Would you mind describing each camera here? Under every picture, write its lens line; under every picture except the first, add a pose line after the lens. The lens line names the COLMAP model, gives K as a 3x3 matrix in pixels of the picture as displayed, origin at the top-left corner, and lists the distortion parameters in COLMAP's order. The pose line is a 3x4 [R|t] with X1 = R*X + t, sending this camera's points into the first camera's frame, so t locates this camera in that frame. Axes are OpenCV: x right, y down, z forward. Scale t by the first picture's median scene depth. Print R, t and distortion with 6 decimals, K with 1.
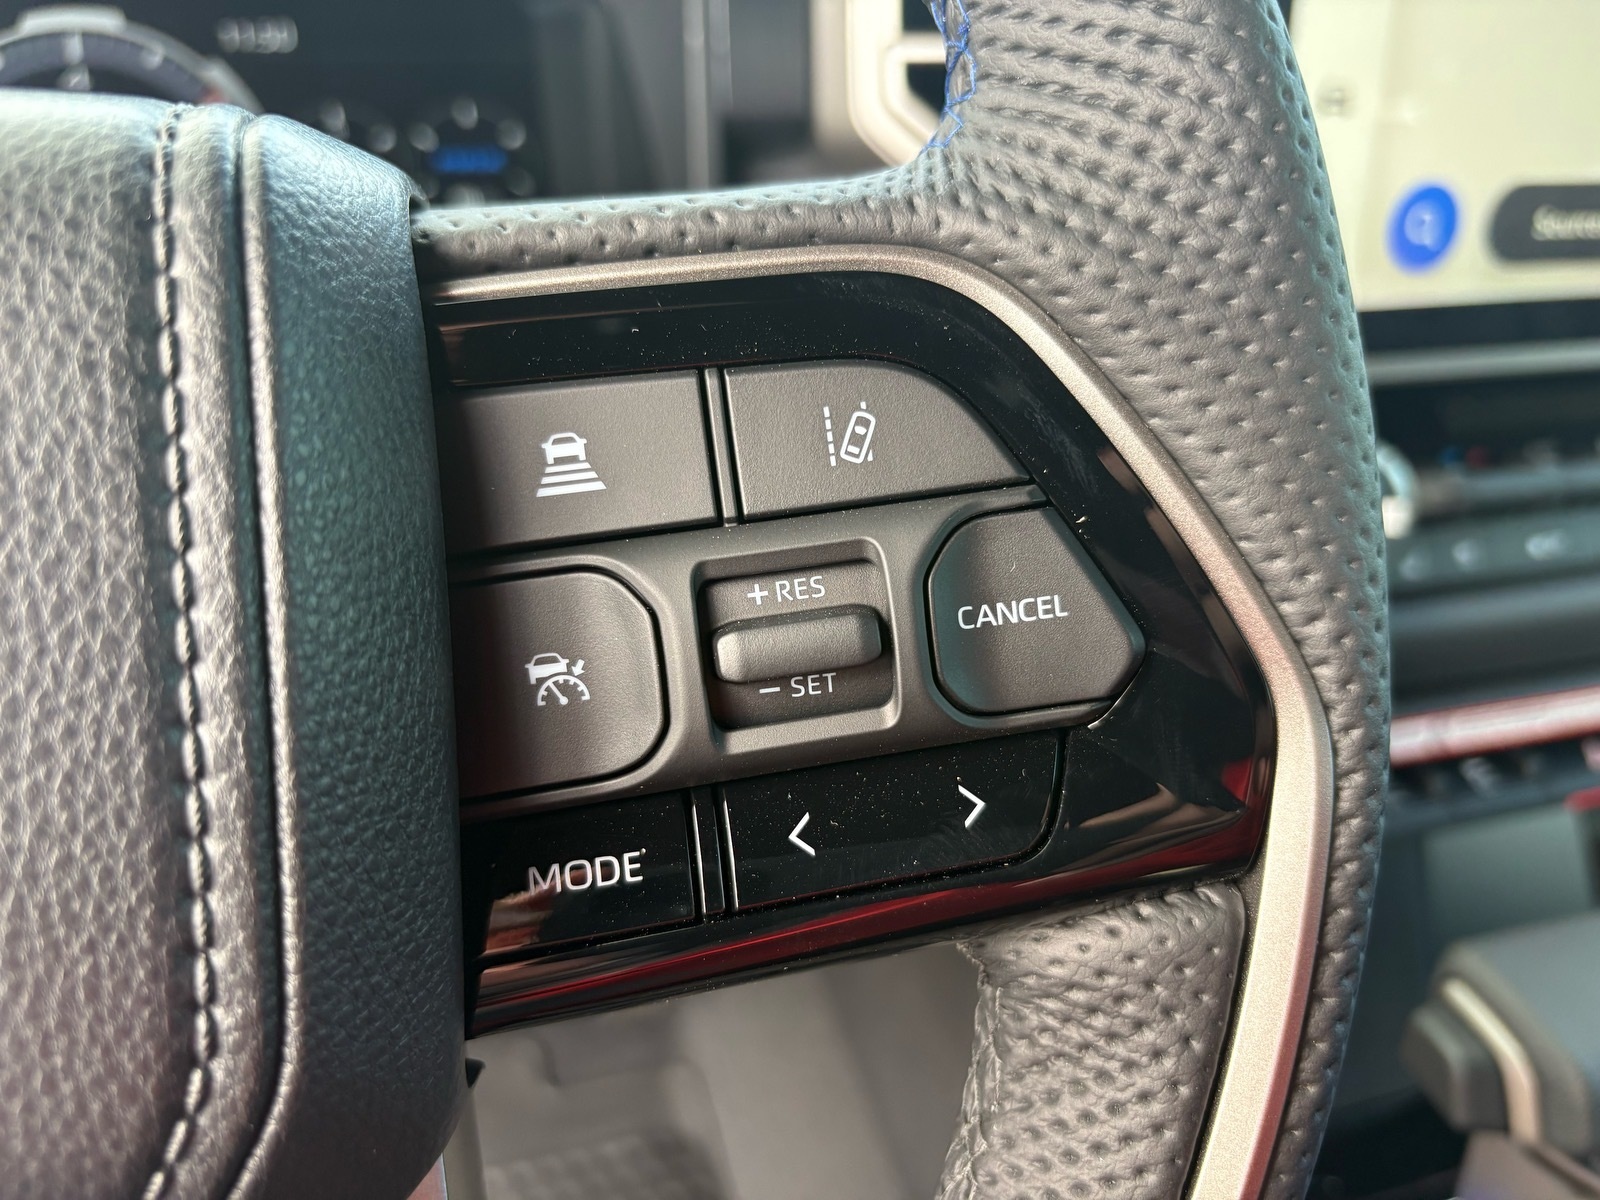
lens RADIAL K [[1269.2, 0, 799.3], [0, 1269.2, 600.9], [0, 0, 1]] dist [0.009089, -0.040986]
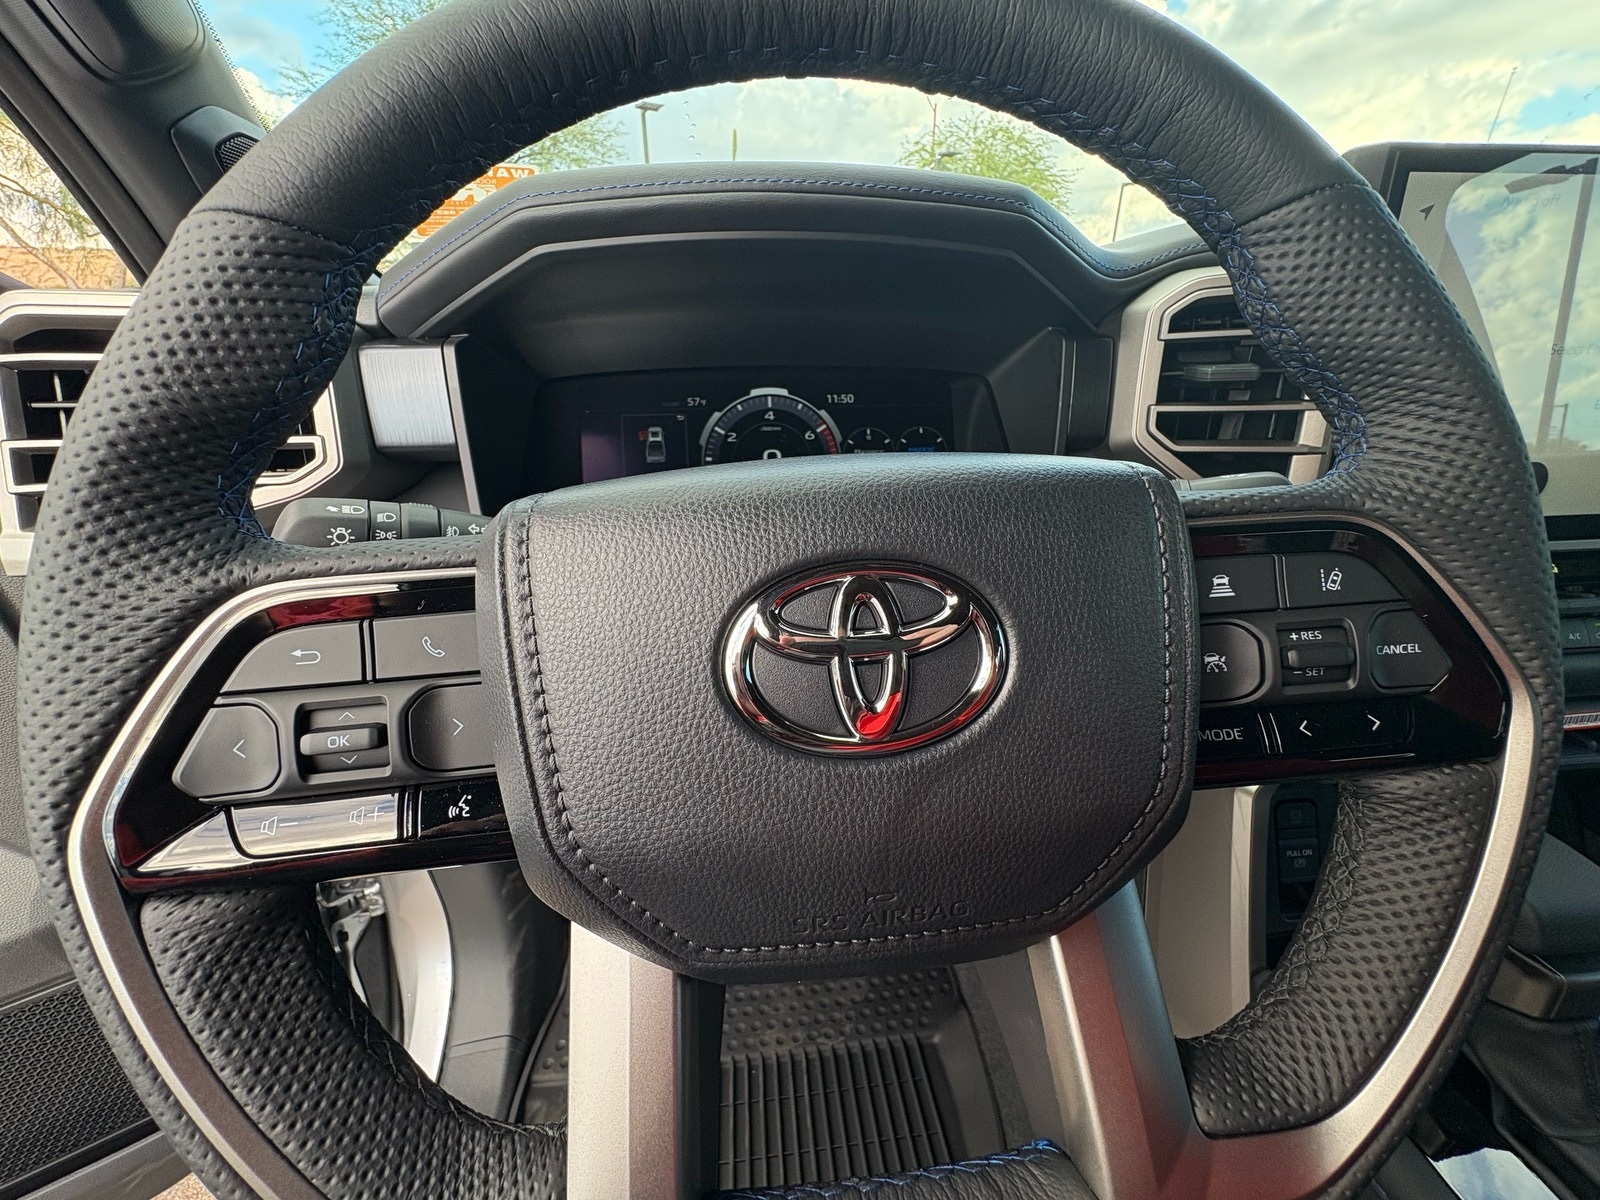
lens RADIAL K [[645.1, 0, 812.9], [0, 645.1, 602.5], [0, 0, 1]] dist [0.034881, 0.001169]
pose [[0.990198, 0.048554, -0.130957, -0.828486], [-0.058374, 0.995679, -0.072220, 0.080100], [0.126885, 0.079157, 0.988754, -0.506884]]
